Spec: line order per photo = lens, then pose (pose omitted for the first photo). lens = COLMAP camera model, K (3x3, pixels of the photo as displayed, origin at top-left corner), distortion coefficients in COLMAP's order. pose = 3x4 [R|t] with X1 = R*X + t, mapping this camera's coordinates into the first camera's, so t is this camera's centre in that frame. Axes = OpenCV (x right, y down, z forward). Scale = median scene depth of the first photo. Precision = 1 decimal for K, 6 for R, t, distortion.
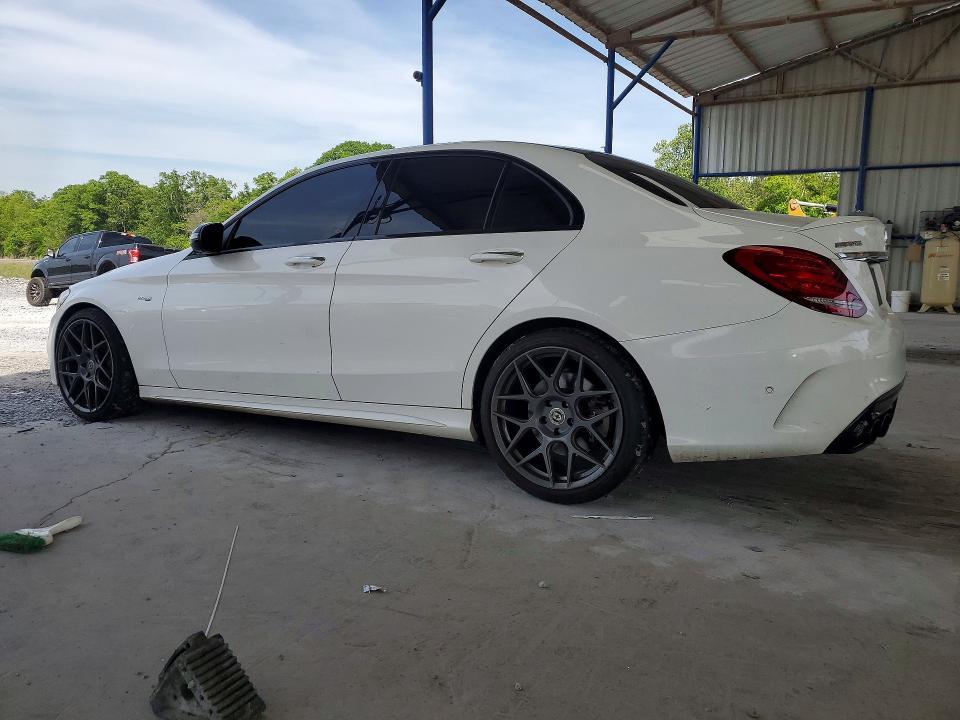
lens RADIAL K [[687.7, 0, 478.2], [0, 687.7, 367.3], [0, 0, 1]] dist [0.023265, -0.012527]
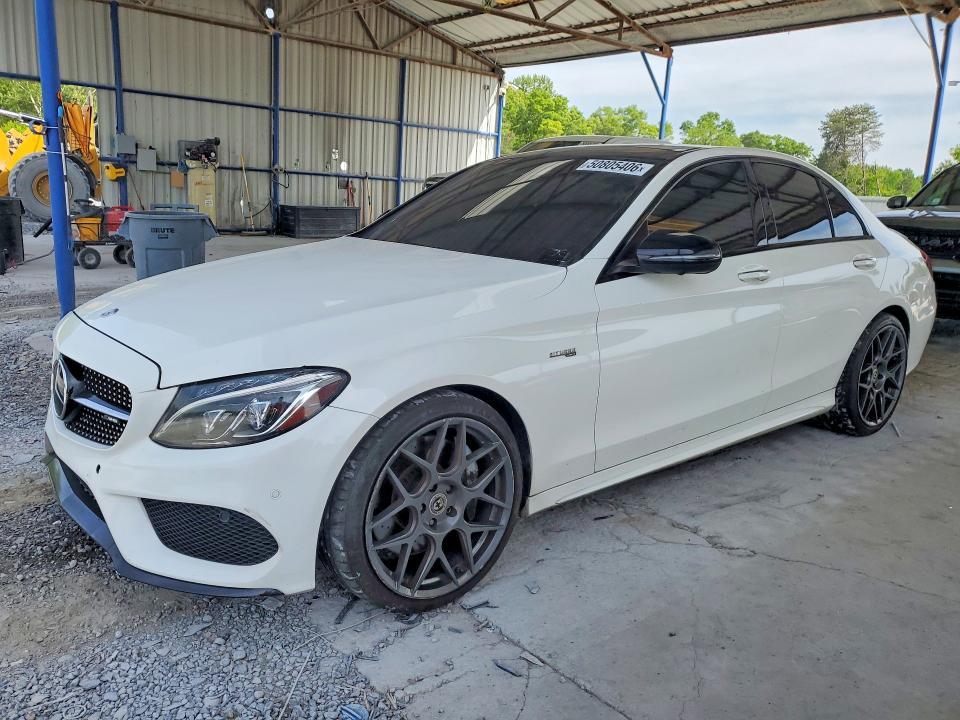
lens RADIAL K [[687.7, 0, 479.0], [0, 687.7, 354.0], [0, 0, 1]] dist [0.023265, -0.012527]
pose [[0.411360, -0.193724, 0.890648, -1.176358], [0.098831, 0.980871, 0.167702, -0.231128], [-0.906099, 0.019038, 0.422637, 0.908357]]
